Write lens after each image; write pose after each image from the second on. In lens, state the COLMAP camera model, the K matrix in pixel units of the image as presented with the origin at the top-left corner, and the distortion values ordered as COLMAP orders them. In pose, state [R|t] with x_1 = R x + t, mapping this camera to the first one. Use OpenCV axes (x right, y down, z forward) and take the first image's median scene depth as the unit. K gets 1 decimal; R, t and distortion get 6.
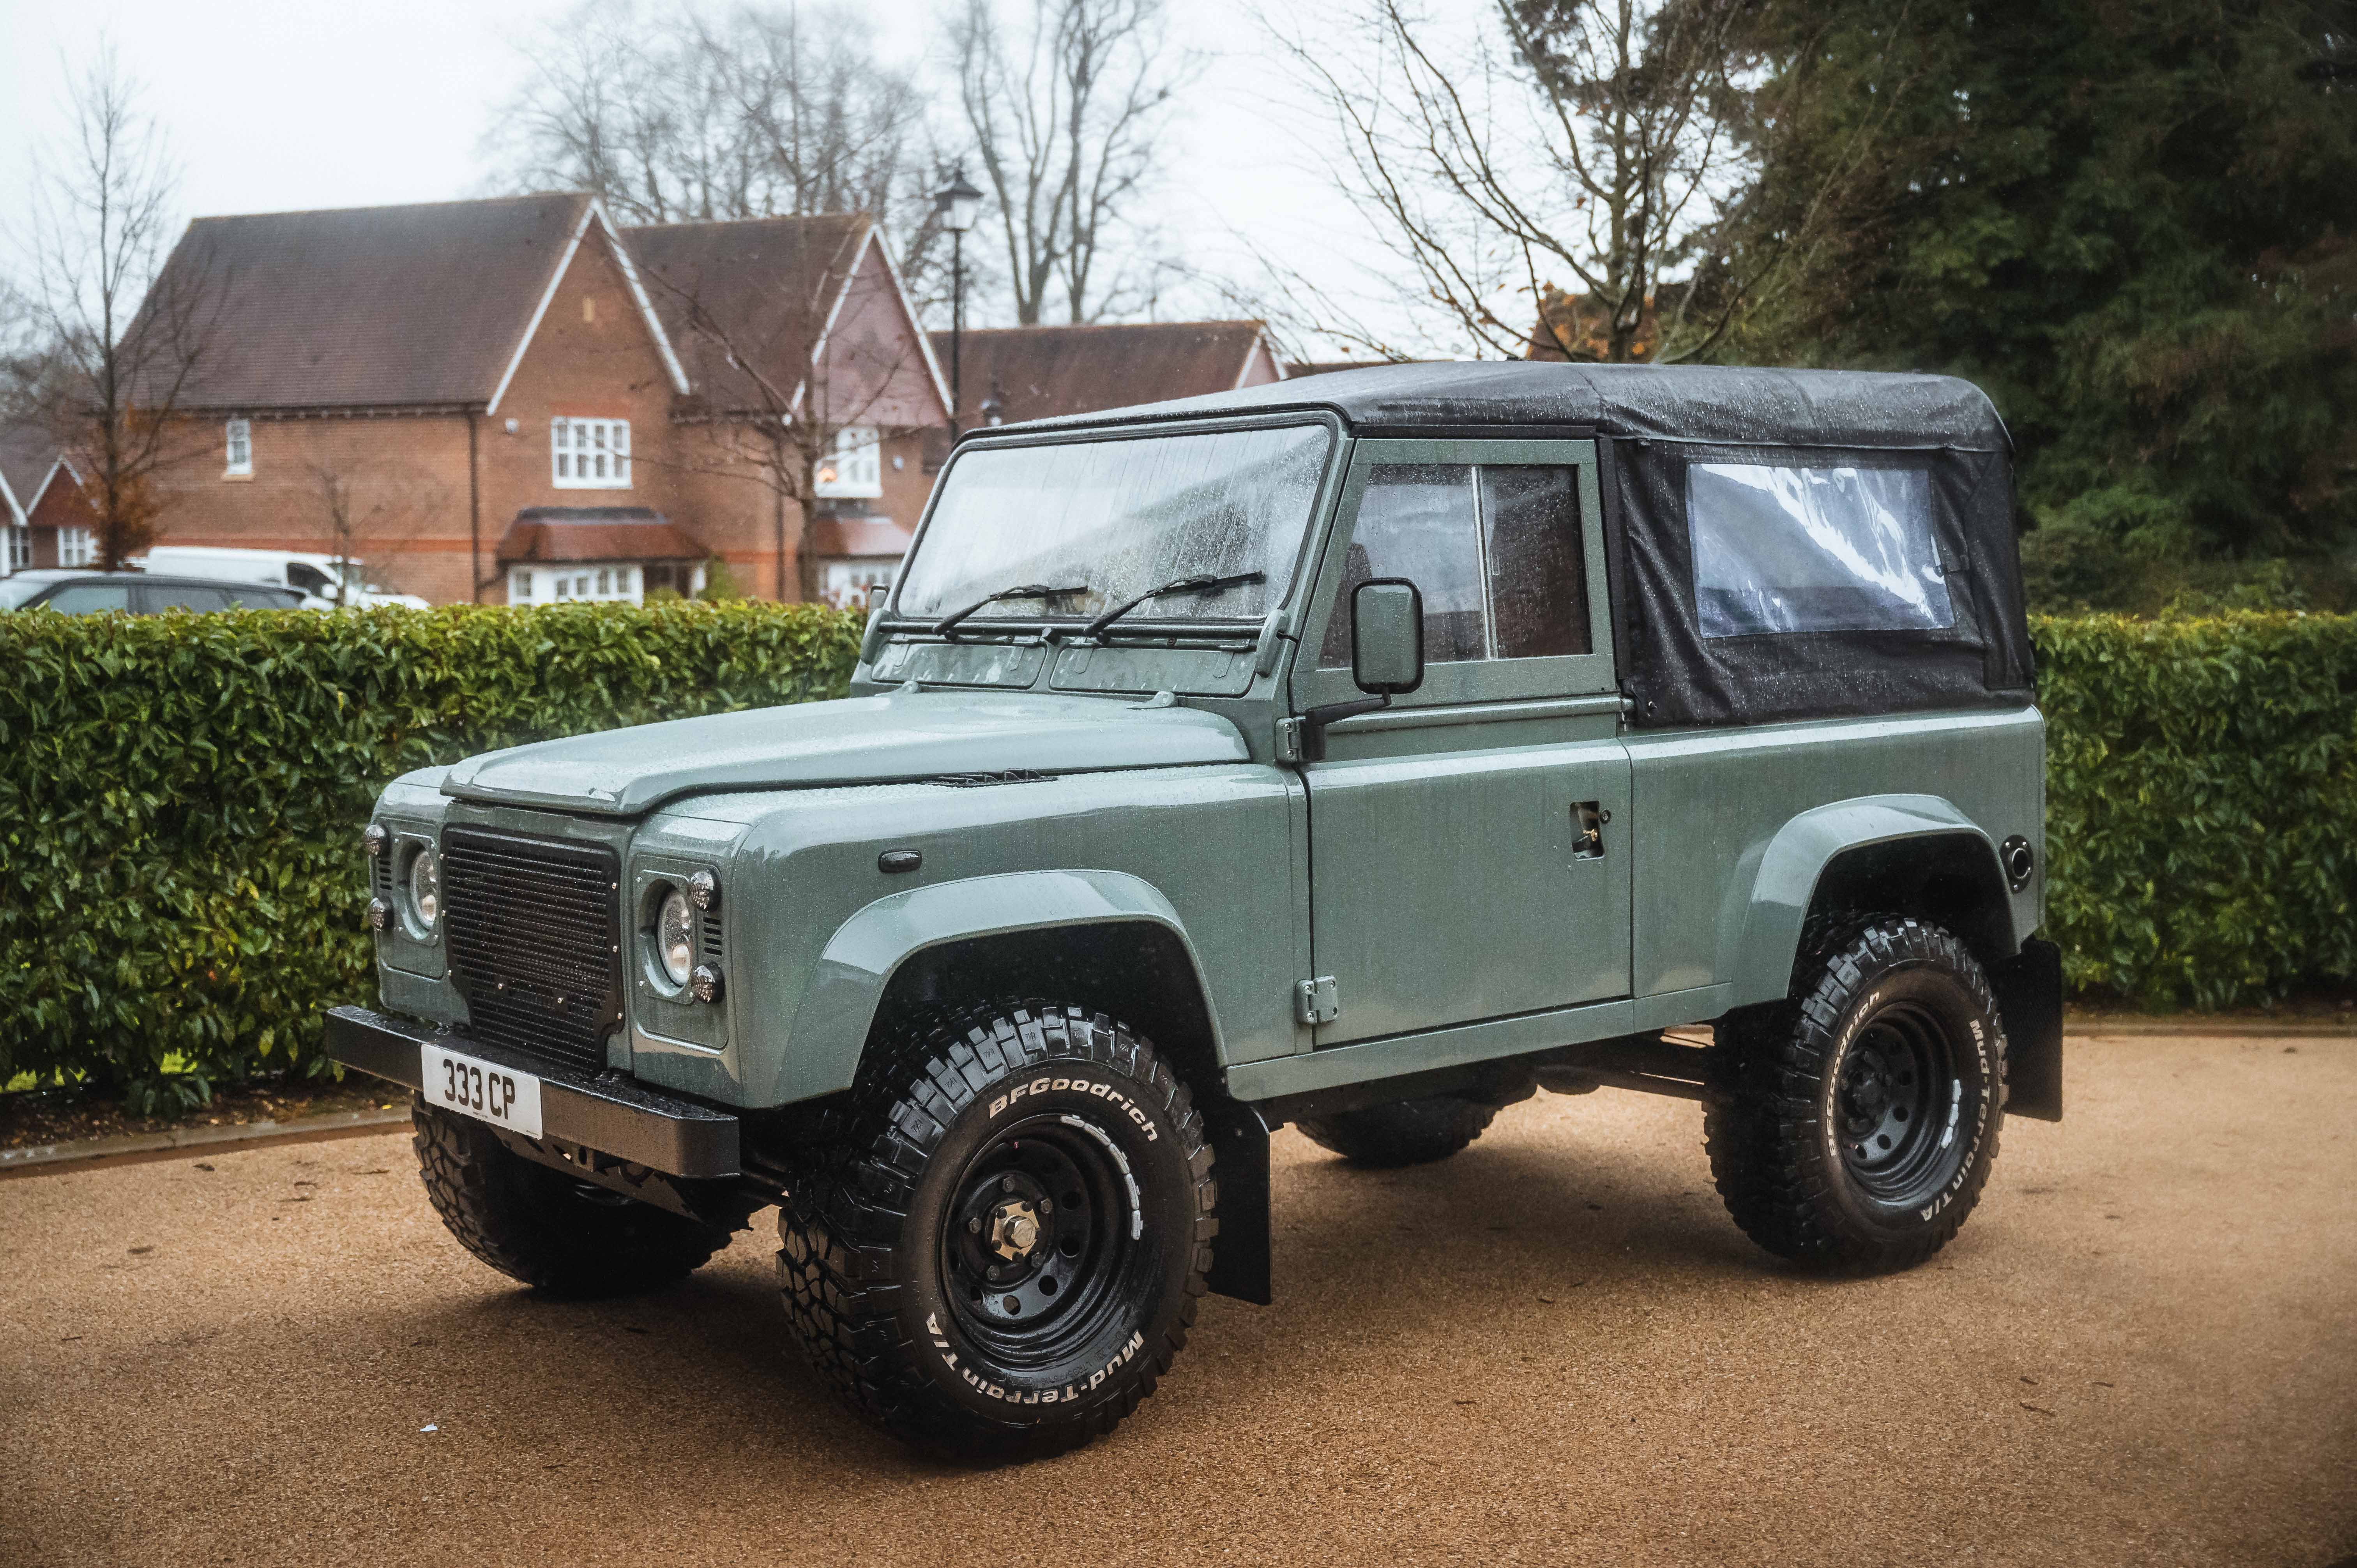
lens RADIAL K [[2726.4, 0, 1170.8], [0, 2726.4, 799.8], [0, 0, 1]] dist [-0.002026, 0.000000]
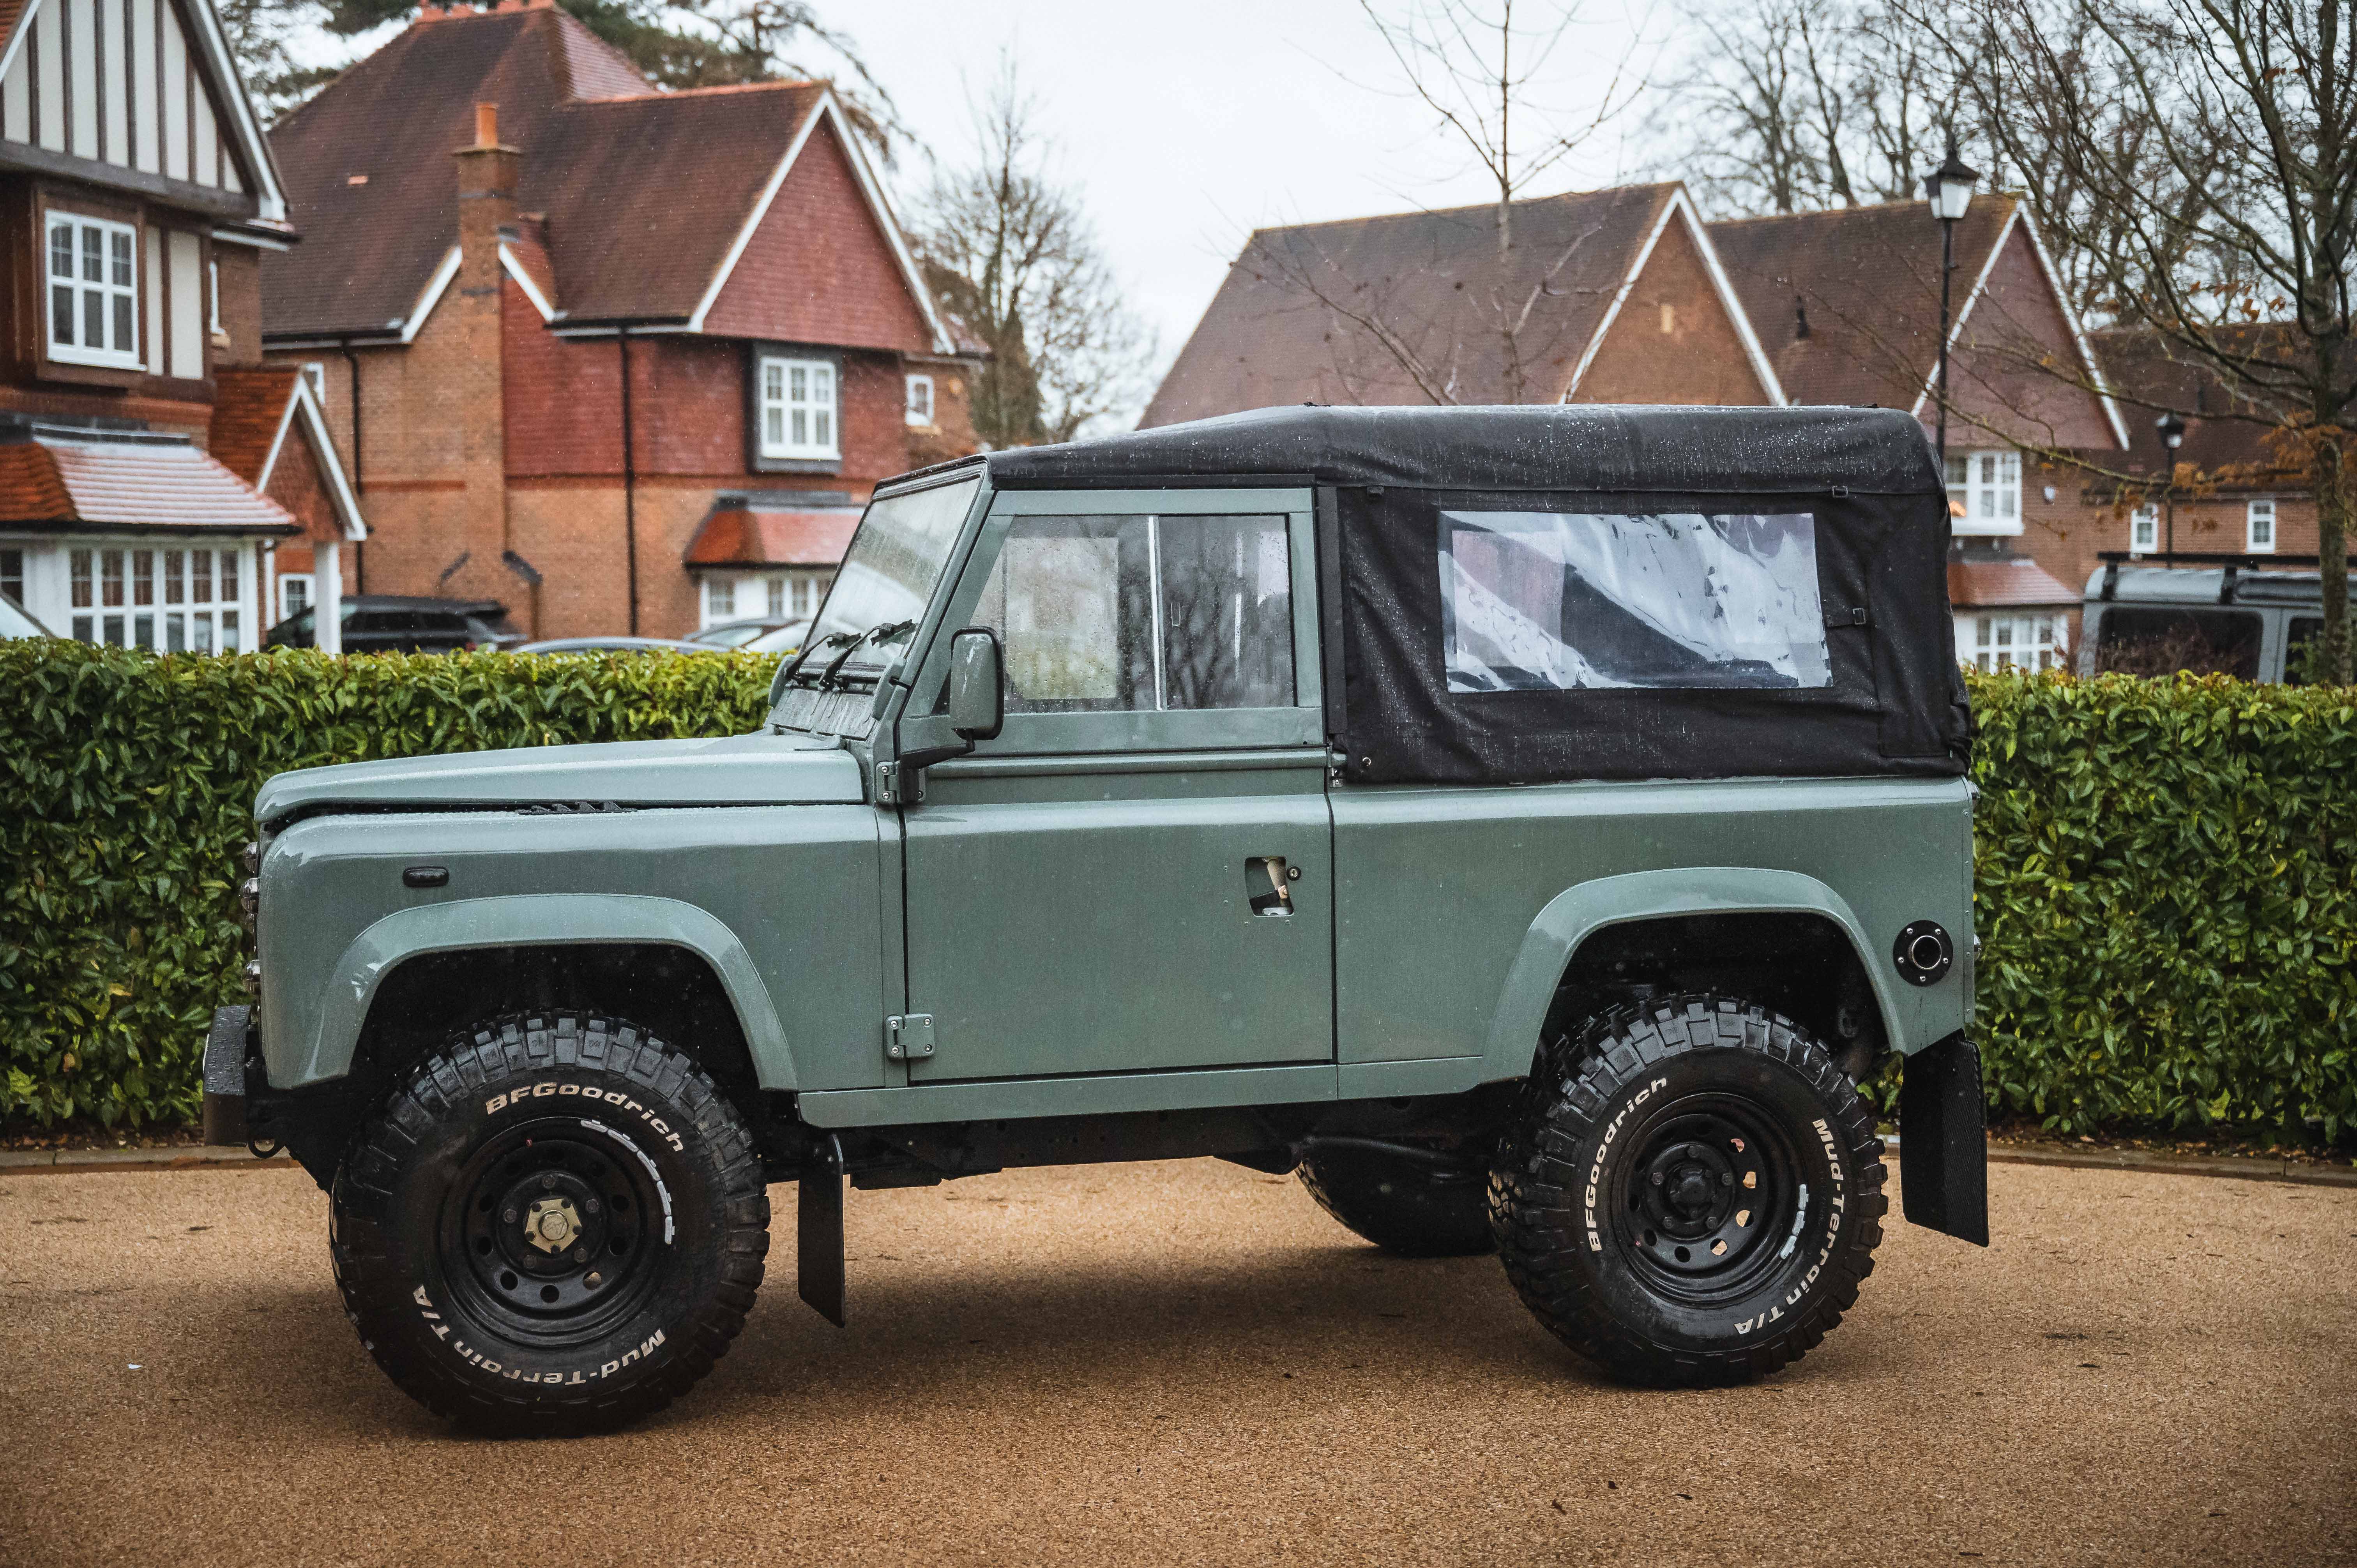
lens RADIAL K [[3253.0, 0, 1174.8], [0, 3253.0, 789.7], [0, 0, 1]] dist [0.013676, 0.000000]
pose [[0.928815, 0.025528, -0.369663, 0.527518], [-0.037532, 0.998975, -0.025316, 0.007071], [0.368637, 0.037388, 0.928821, -0.095770]]
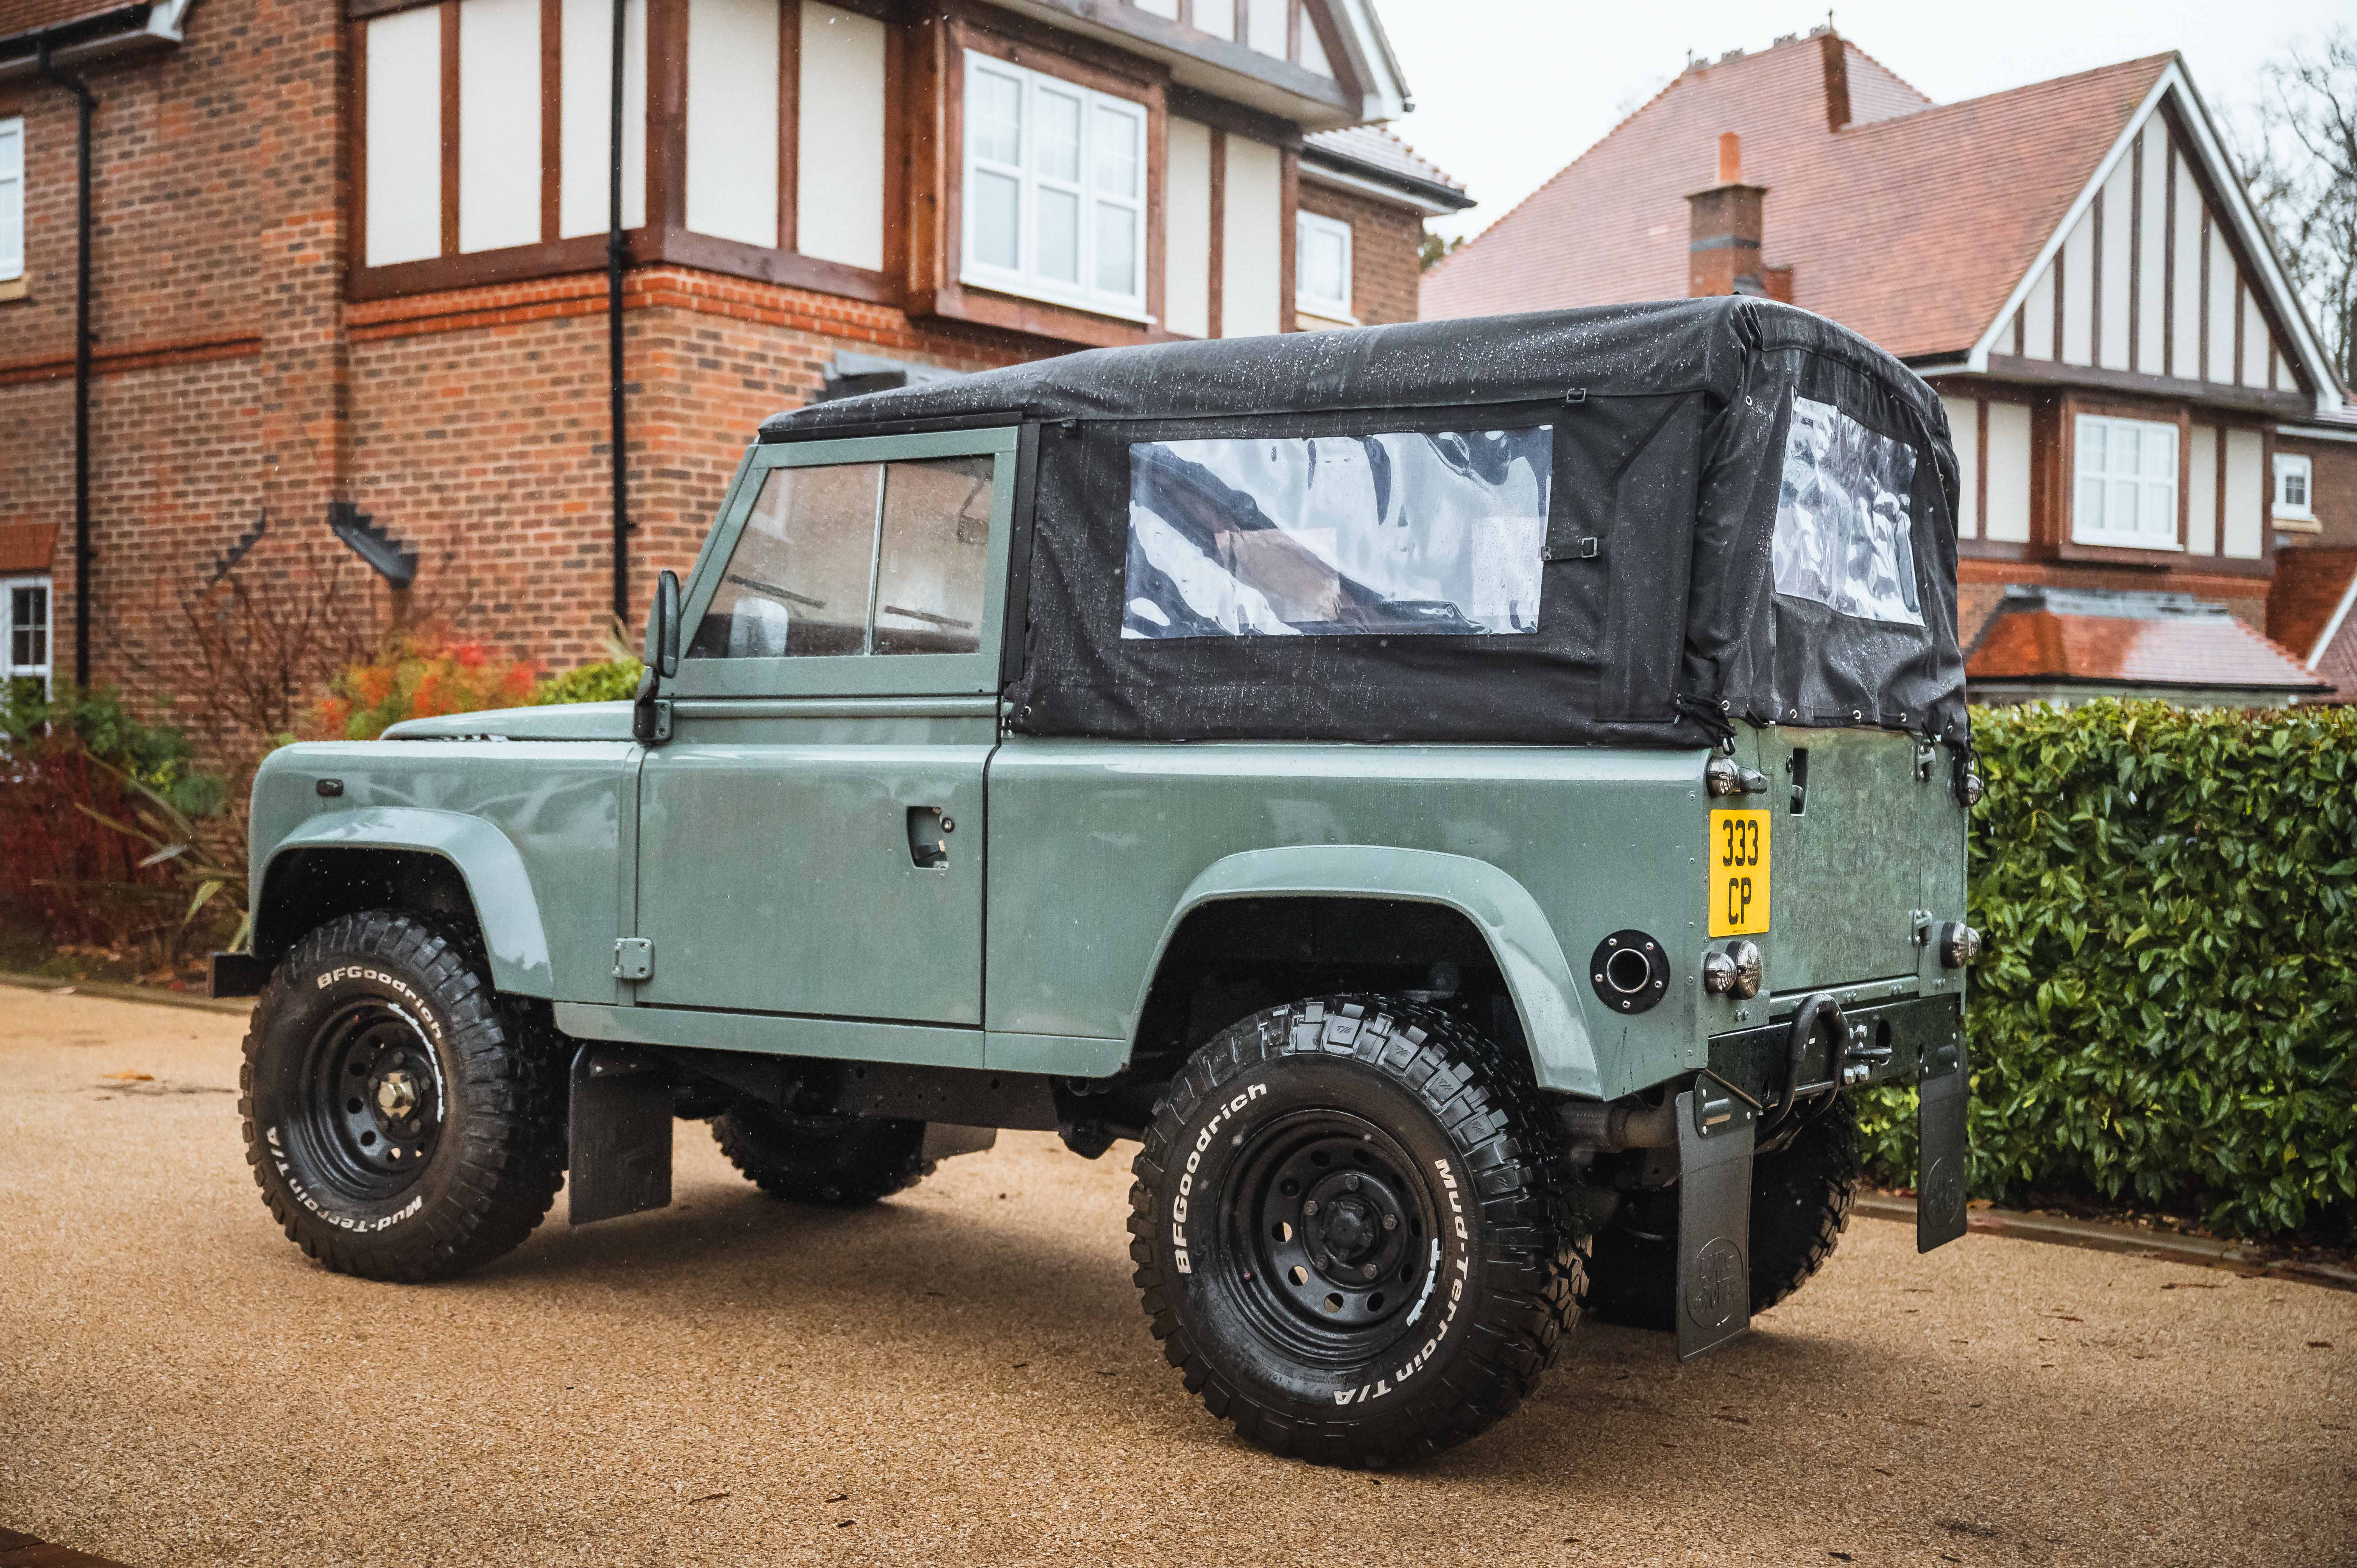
lens RADIAL K [[2857.3, 0, 1189.5], [0, 2857.3, 766.5], [0, 0, 1]] dist [0.057267, 0.000000]
pose [[0.360049, 0.023941, -0.932626, 1.060084], [-0.099396, 0.994965, -0.012831, -0.009111], [0.927624, 0.097319, 0.360615, 0.691508]]
